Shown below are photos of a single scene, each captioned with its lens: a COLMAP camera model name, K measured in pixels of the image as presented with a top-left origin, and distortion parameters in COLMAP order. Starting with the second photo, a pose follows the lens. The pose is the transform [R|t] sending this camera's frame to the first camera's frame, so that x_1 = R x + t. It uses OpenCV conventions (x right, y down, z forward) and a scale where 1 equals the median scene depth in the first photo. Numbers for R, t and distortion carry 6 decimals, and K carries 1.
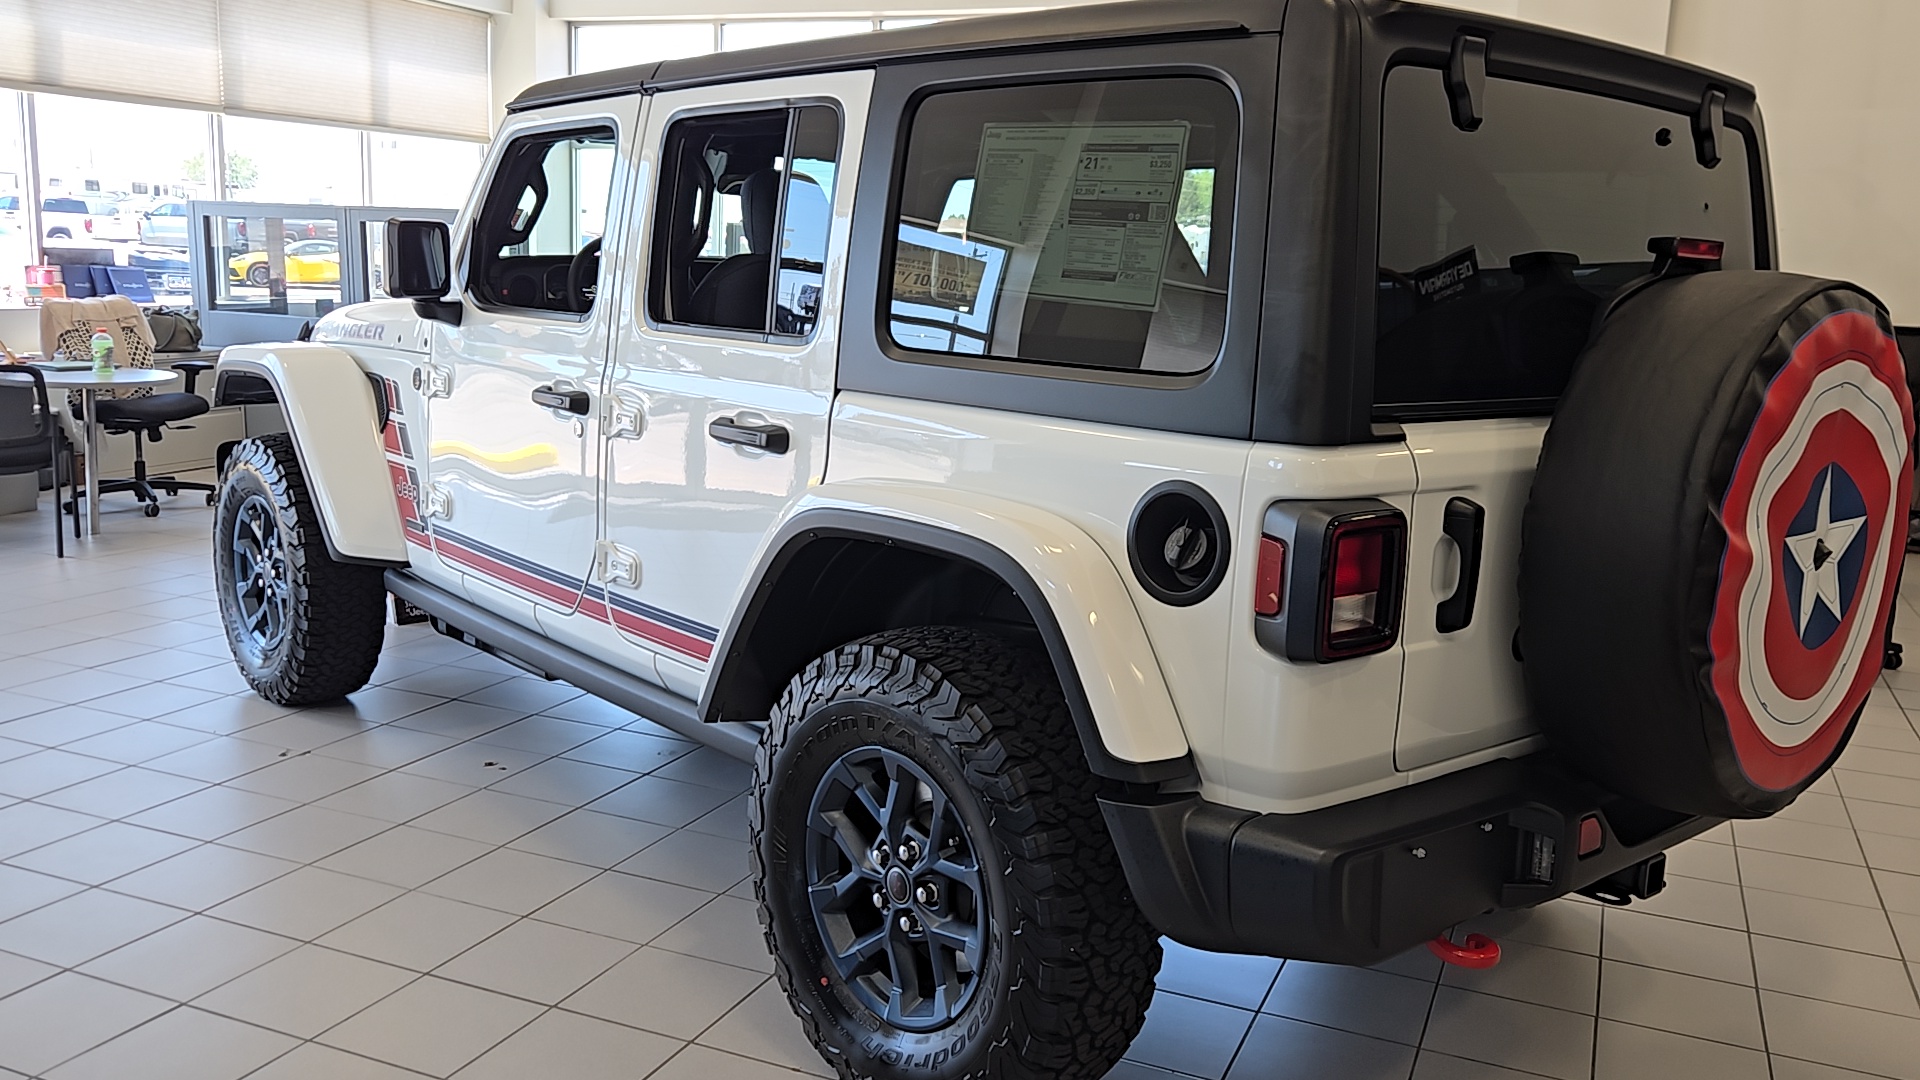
lens RADIAL K [[1598.2, 0, 960.0], [0, 1598.2, 540.0], [0, 0, 1]] dist [0.017931, -0.013232]
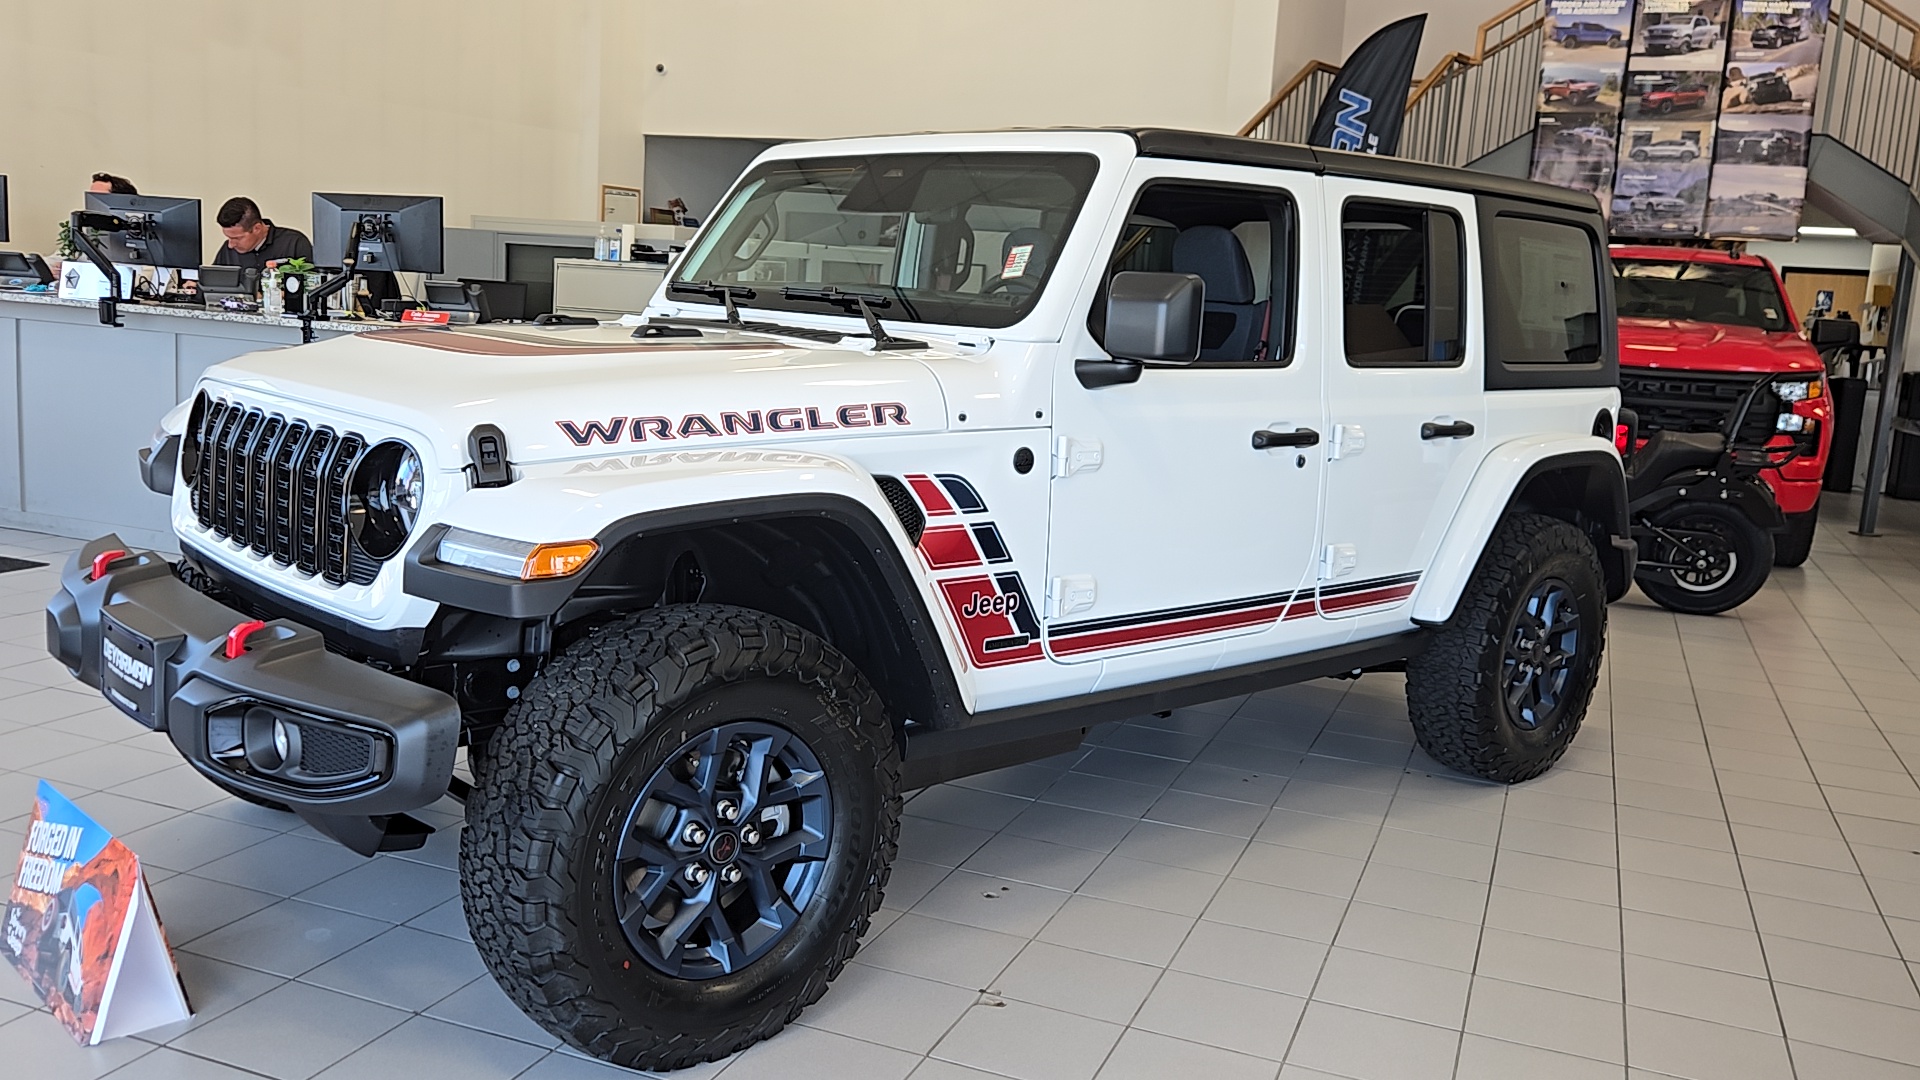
lens RADIAL K [[1598.2, 0, 960.0], [0, 1598.2, 540.0], [0, 0, 1]] dist [0.017931, -0.013232]
pose [[-0.018751, -0.201746, 0.979258, -1.969010], [0.119576, 0.971948, 0.202530, -0.396547], [-0.992648, 0.120893, 0.005899, 1.780982]]
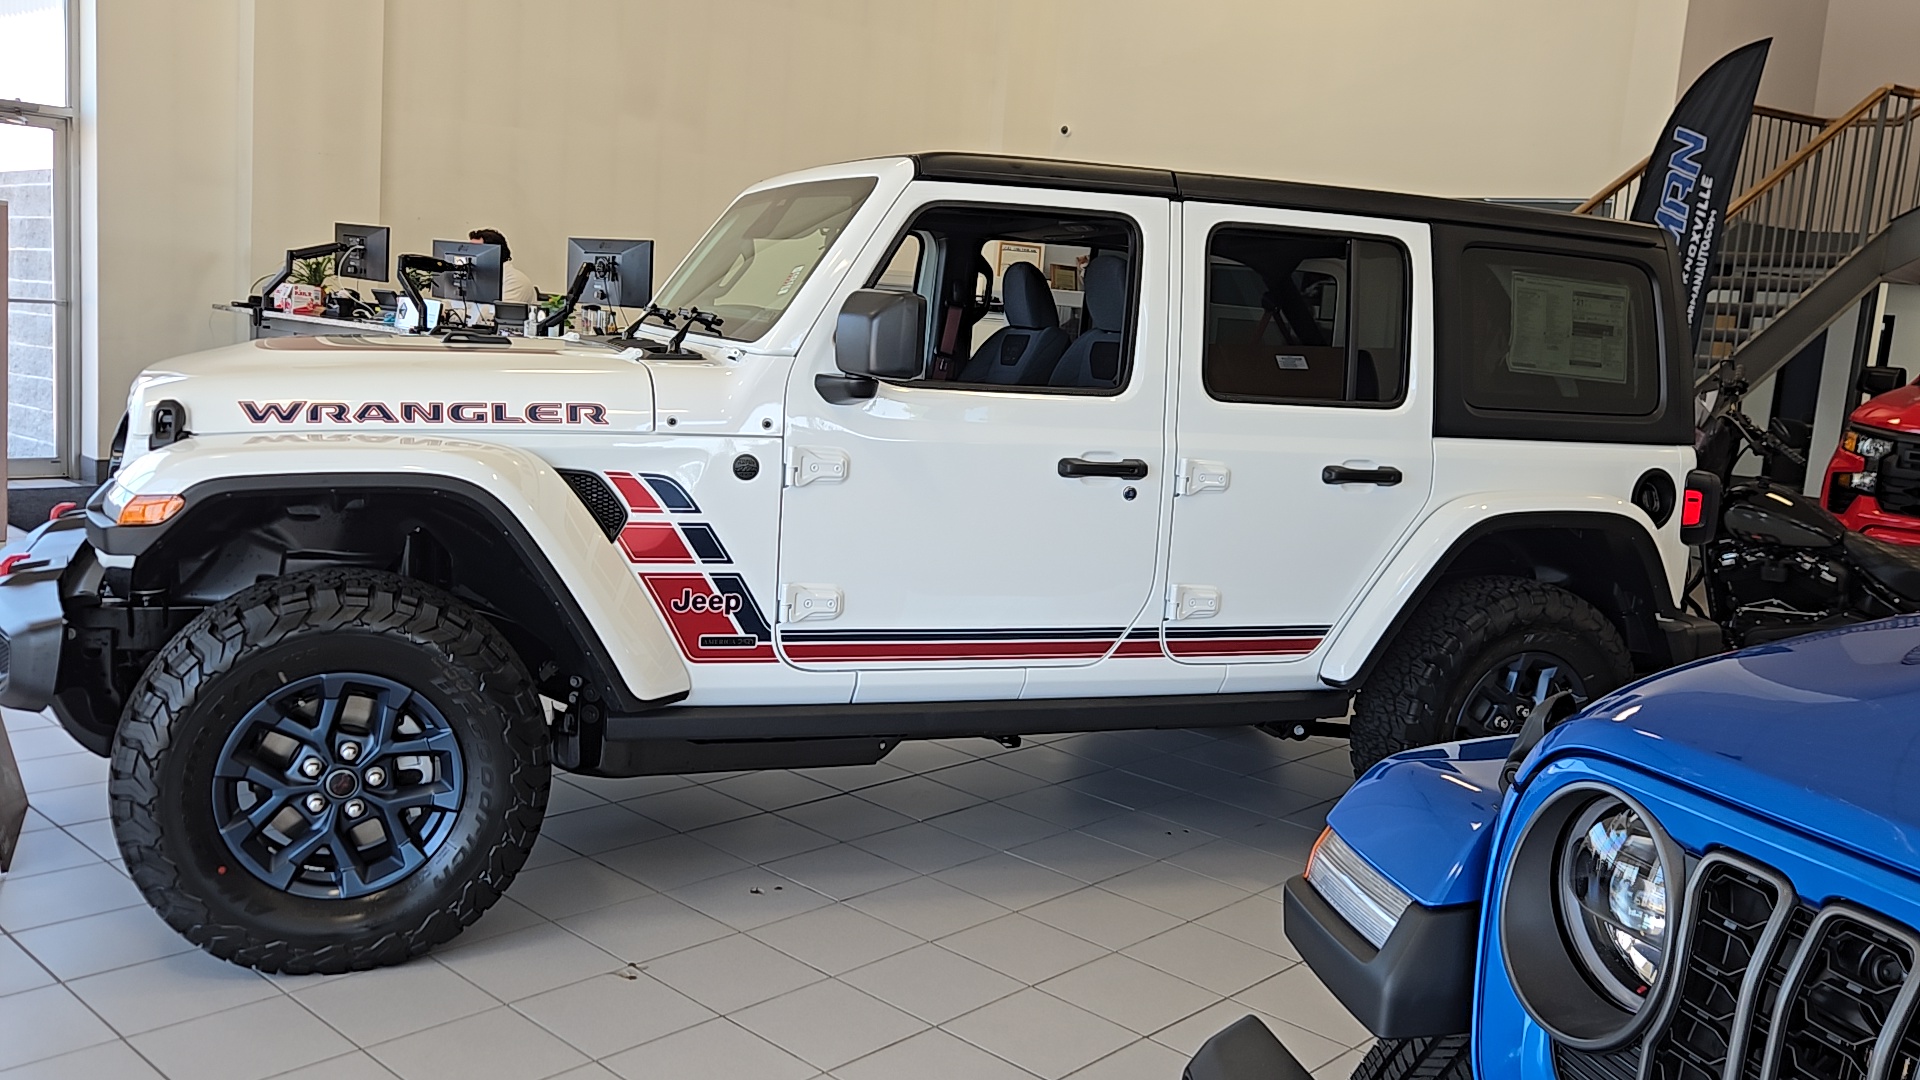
lens RADIAL K [[1598.2, 0, 960.0], [0, 1598.2, 540.0], [0, 0, 1]] dist [0.017931, -0.013232]
pose [[0.337384, -0.151803, 0.929047, -1.888092], [0.107210, 0.986687, 0.122288, -0.266251], [-0.935242, 0.058345, 0.349167, 1.035444]]
